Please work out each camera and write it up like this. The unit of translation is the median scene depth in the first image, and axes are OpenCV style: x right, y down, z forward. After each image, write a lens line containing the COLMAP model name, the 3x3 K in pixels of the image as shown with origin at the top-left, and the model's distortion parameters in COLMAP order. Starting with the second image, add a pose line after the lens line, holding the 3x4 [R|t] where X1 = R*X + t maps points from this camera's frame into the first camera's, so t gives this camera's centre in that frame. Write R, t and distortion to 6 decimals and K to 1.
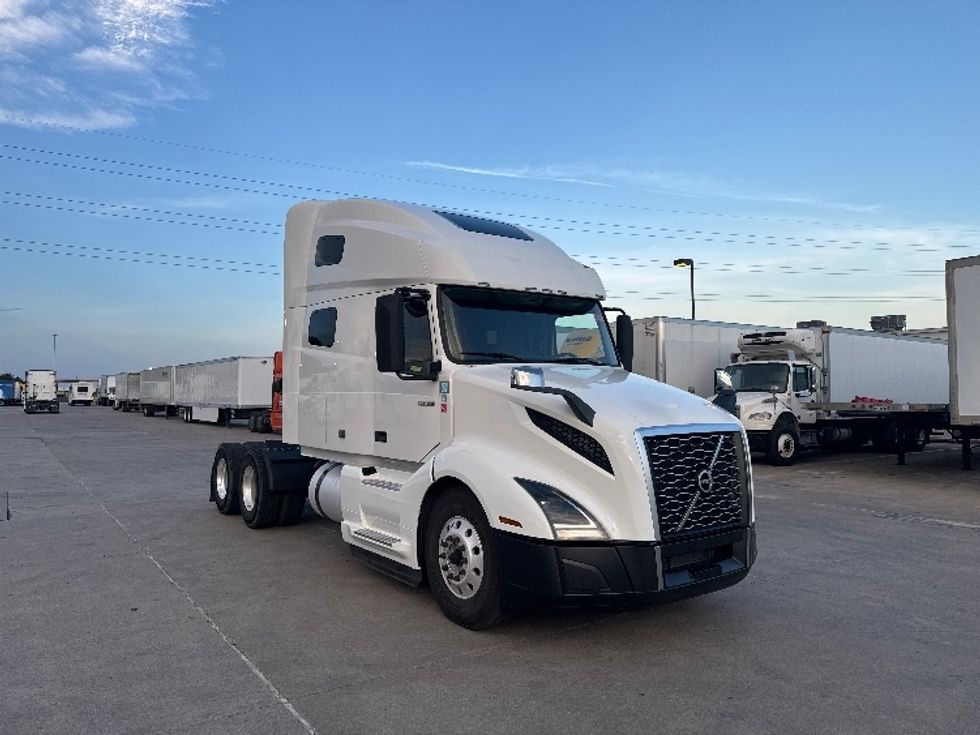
lens RADIAL K [[672.3, 0, 485.1], [0, 672.3, 366.7], [0, 0, 1]] dist [0.050046, -0.001457]
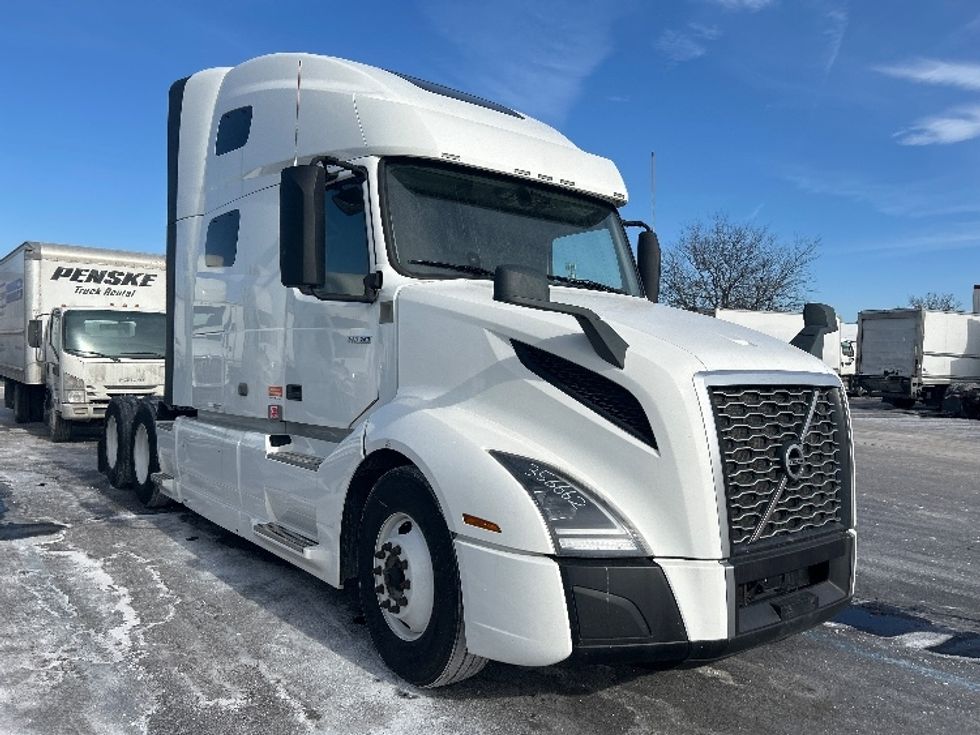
lens RADIAL K [[746.0, 0, 492.3], [0, 746.0, 374.4], [0, 0, 1]] dist [-0.005264, -0.006782]
pose [[0.998718, 0.022136, 0.045523, 0.011624], [-0.024178, 0.998703, 0.044800, 0.061557], [-0.044473, -0.045843, 0.997958, 0.310481]]
